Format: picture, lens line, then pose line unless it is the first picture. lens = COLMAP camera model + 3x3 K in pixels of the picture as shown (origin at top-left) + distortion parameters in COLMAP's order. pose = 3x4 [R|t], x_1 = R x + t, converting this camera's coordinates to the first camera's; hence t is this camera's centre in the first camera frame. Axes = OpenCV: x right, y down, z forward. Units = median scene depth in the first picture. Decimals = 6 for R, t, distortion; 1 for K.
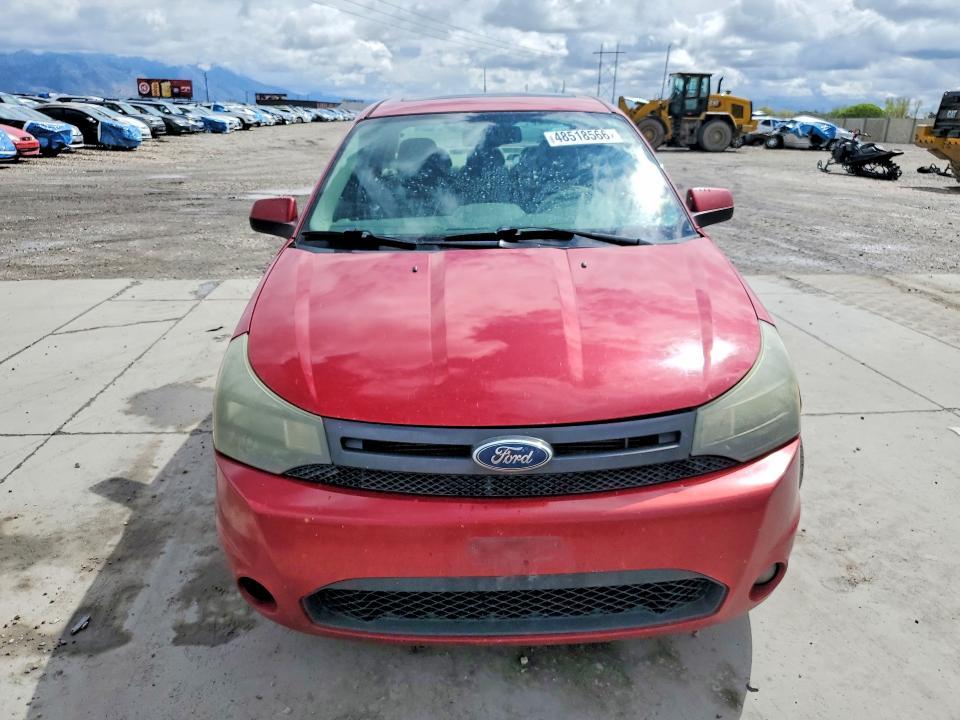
lens RADIAL K [[776.8, 0, 480.0], [0, 776.8, 360.0], [0, 0, 1]] dist [-0.002016, 0.008990]
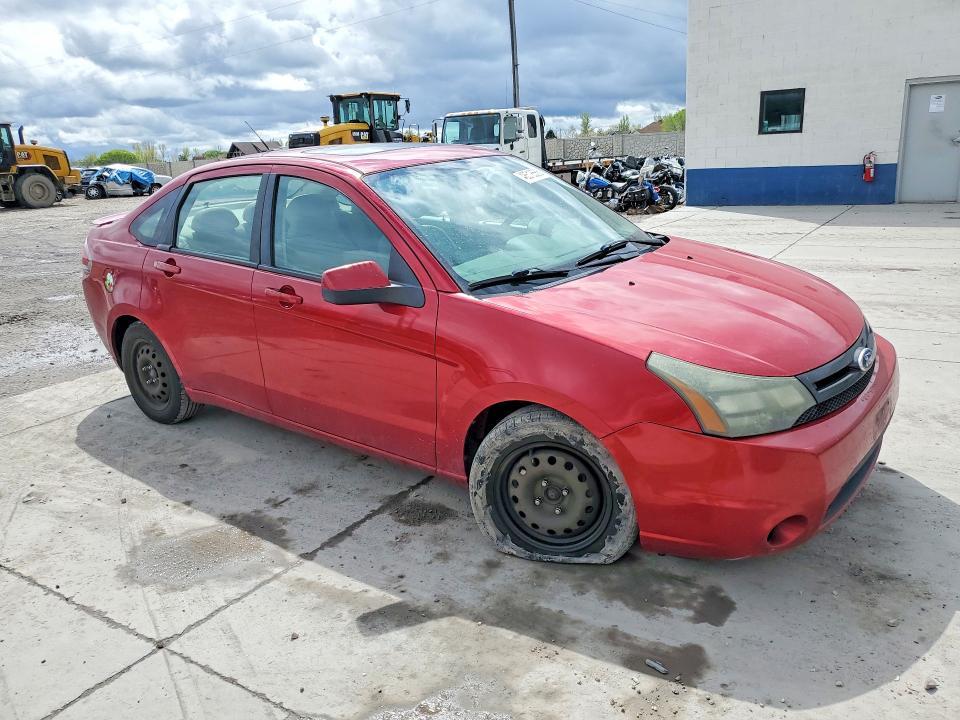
lens RADIAL K [[797.6, 0, 480.0], [0, 797.6, 360.0], [0, 0, 1]] dist [-0.000989, 0.006565]
pose [[0.591892, -0.243602, 0.768324, -0.153059], [0.289800, 0.953808, 0.079158, -0.021648], [-0.752117, 0.175807, 0.635147, 0.049652]]
